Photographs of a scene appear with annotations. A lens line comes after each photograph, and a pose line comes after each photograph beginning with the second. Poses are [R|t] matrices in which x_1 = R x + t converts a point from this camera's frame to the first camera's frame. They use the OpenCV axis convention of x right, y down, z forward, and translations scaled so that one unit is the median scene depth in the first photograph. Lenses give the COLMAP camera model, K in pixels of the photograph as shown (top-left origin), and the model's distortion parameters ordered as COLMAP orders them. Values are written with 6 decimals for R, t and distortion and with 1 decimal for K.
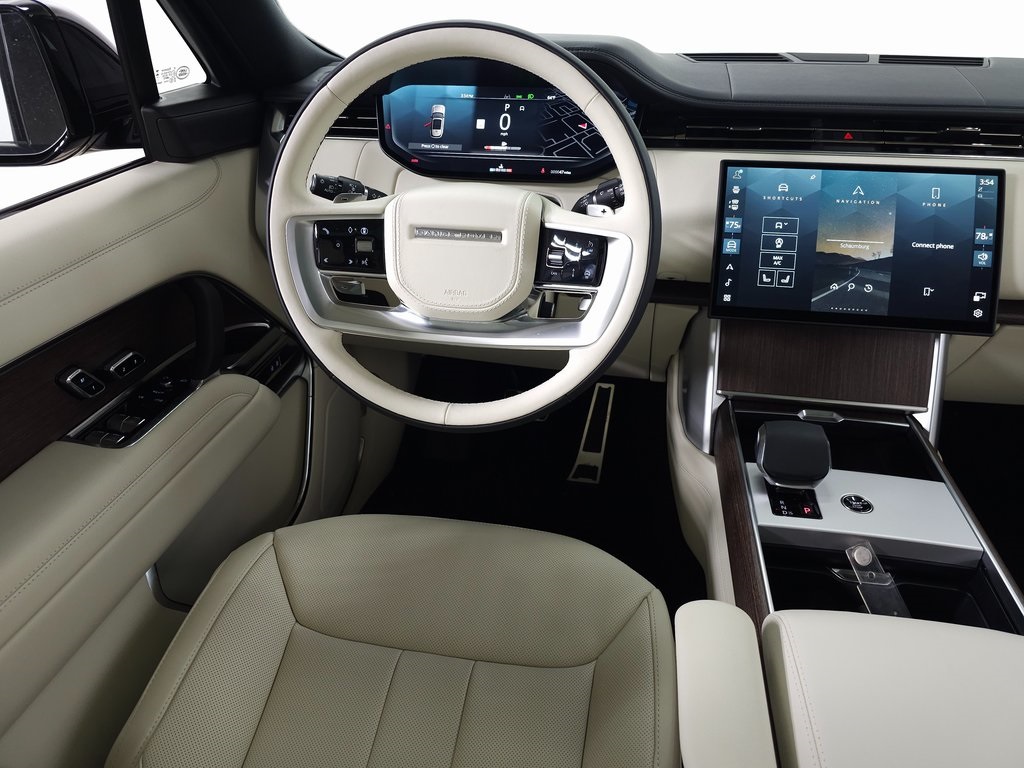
lens RADIAL K [[692.0, 0, 511.1], [0, 692.0, 381.7], [0, 0, 1]] dist [0.043212, -0.054909]
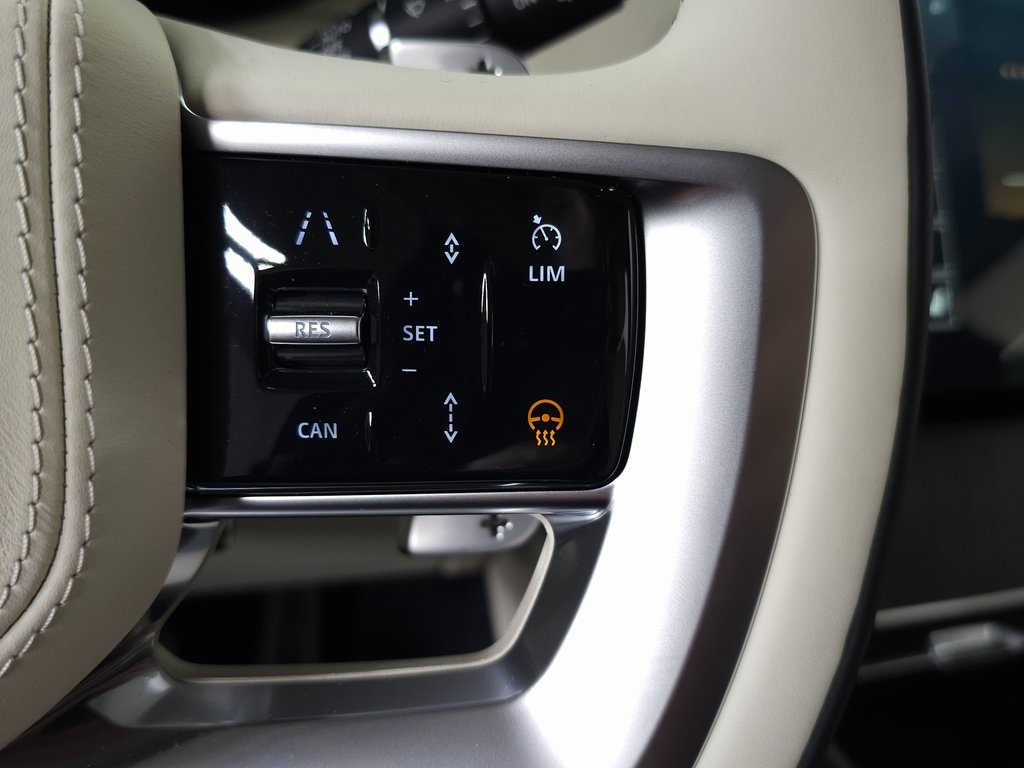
lens RADIAL K [[957.8, 0, 505.5], [0, 957.8, 375.7], [0, 0, 1]] dist [0.025083, 0.000000]
pose [[0.886331, -0.135576, 0.442759, 0.003579], [0.153805, 0.988087, -0.005333, -0.136458], [-0.436762, 0.072825, 0.896625, 0.661833]]
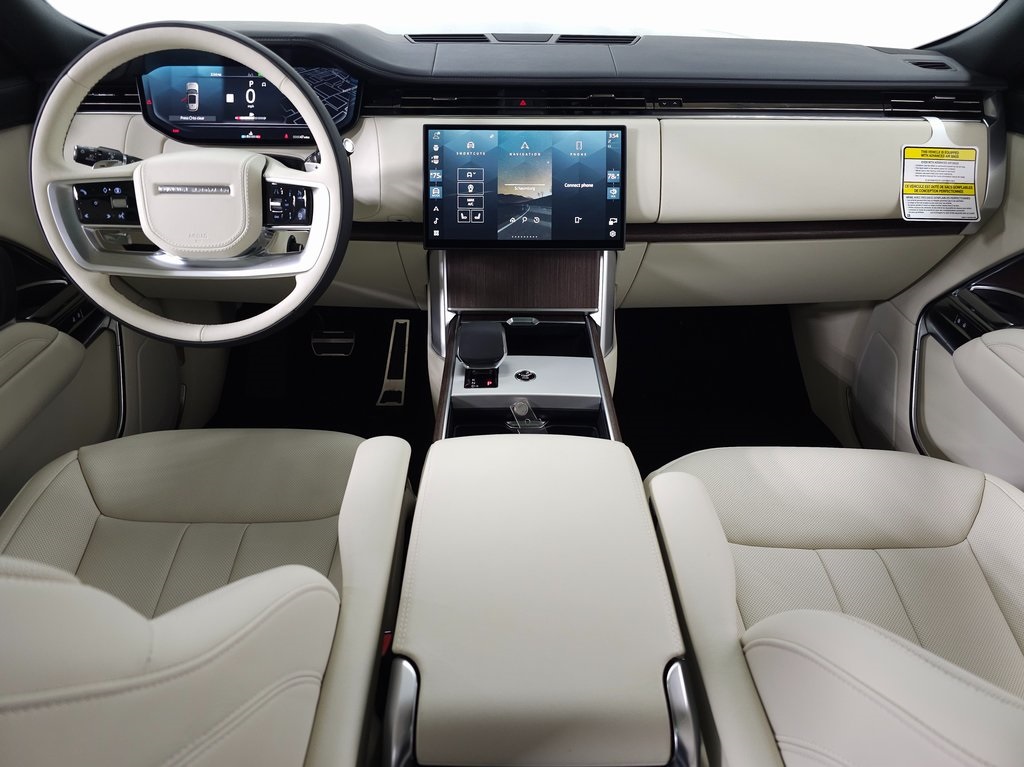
lens RADIAL K [[692.0, 0, 518.7], [0, 692.0, 384.1], [0, 0, 1]] dist [0.043212, -0.054909]
pose [[0.983585, -0.087958, 0.157554, 0.232903], [0.079385, 0.995042, 0.059914, 0.095130], [-0.162043, -0.046423, 0.985691, -0.315320]]
